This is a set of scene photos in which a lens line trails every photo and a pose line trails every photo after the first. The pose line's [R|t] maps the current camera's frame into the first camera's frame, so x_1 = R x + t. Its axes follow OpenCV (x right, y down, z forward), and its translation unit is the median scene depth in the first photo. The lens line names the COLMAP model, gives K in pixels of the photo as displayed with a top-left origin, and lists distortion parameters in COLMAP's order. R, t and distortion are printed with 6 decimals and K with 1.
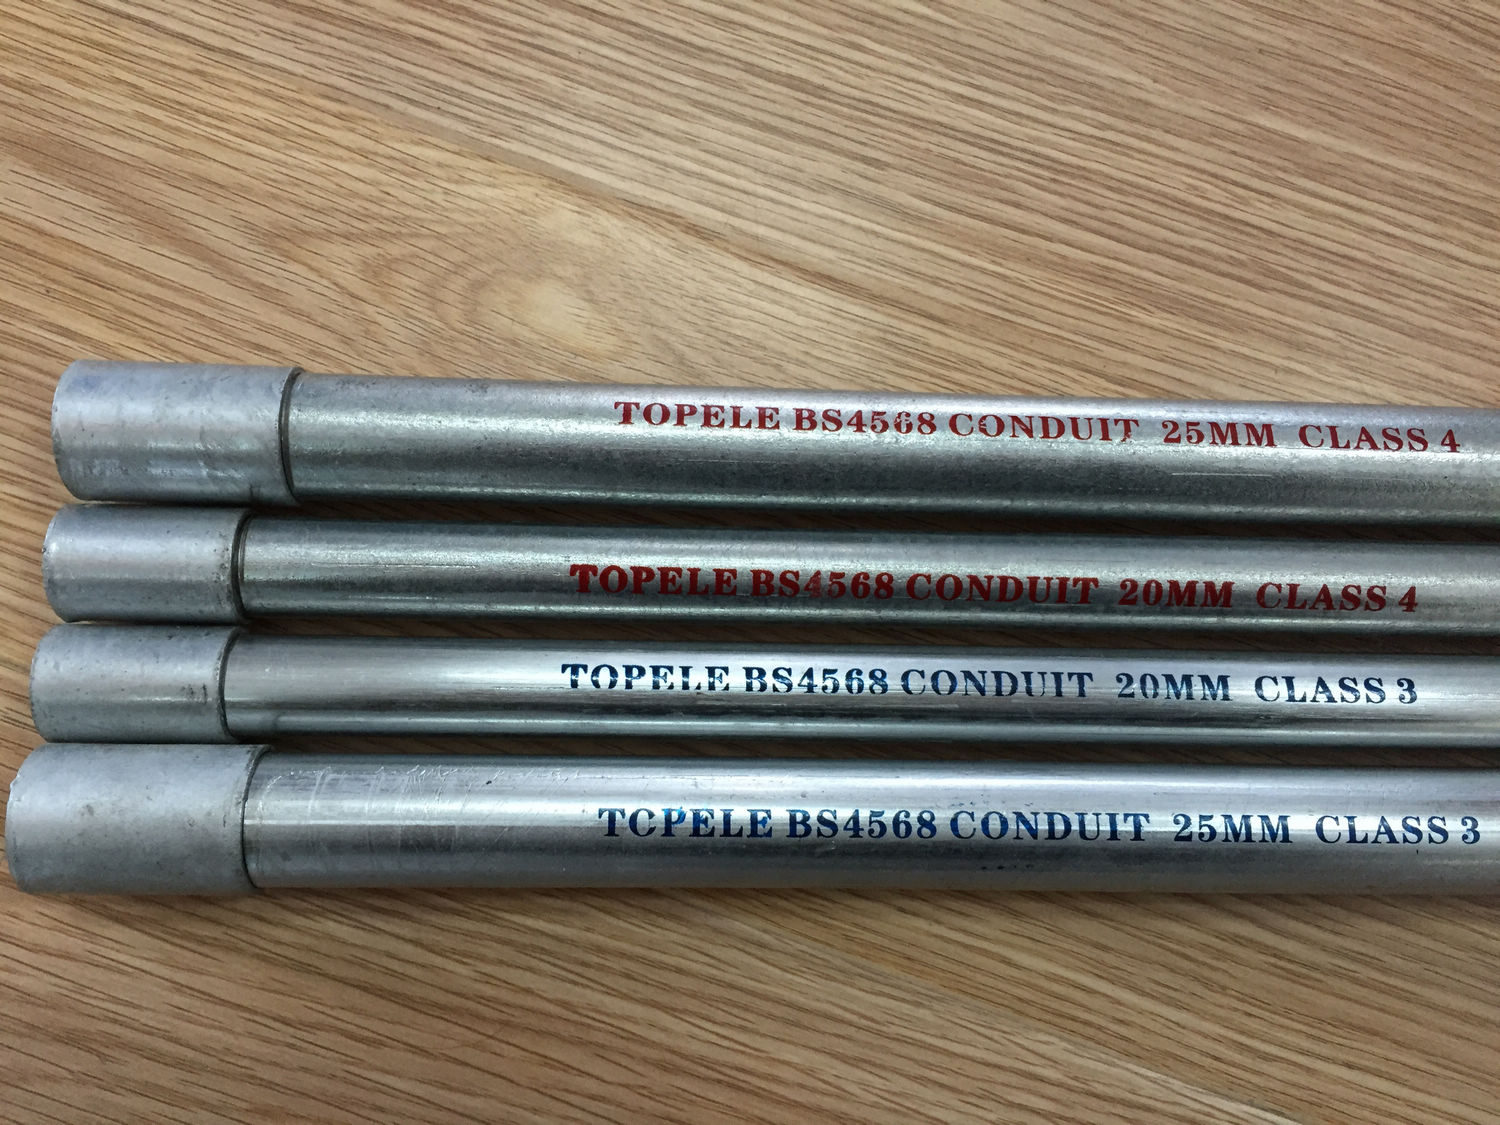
lens RADIAL K [[1254.9, 0, 750.0], [0, 1254.9, 562.5], [0, 0, 1]] dist [0.083209, -0.130997]
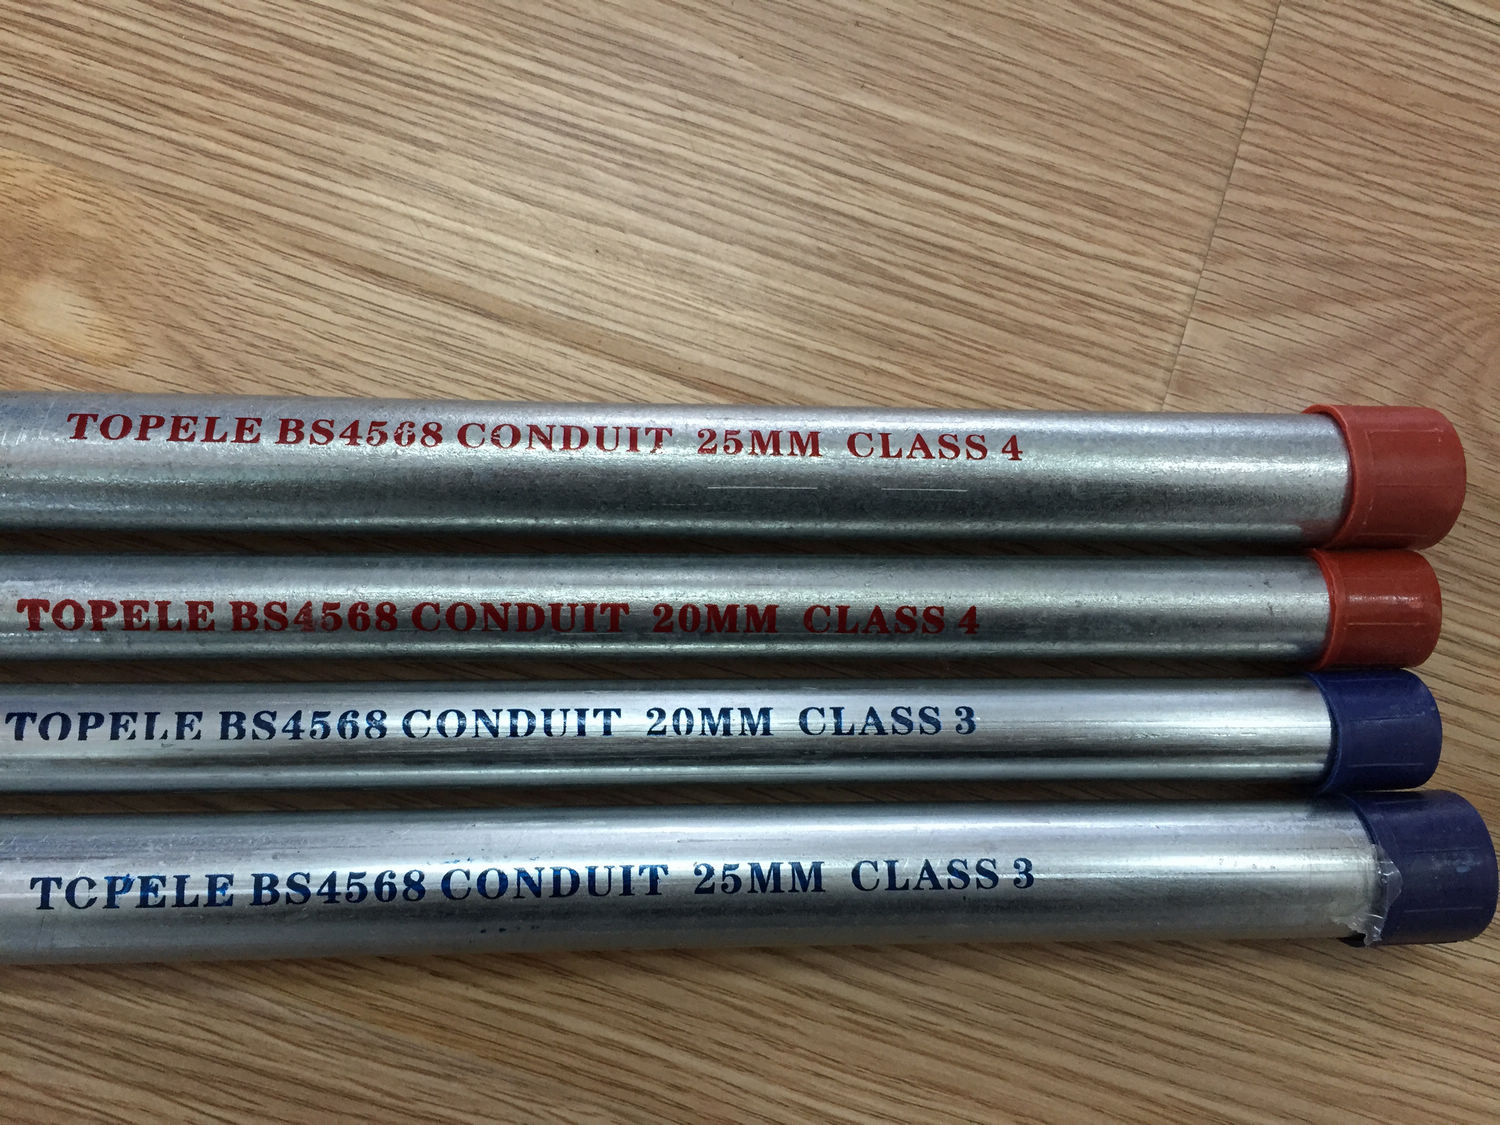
lens RADIAL K [[1254.9, 0, 750.0], [0, 1254.9, 562.5], [0, 0, 1]] dist [0.083209, -0.130997]
pose [[0.999411, -0.015442, 0.030632, 0.316593], [0.015265, 0.999865, 0.006031, -0.019957], [-0.030721, -0.005560, 0.999513, 0.088476]]
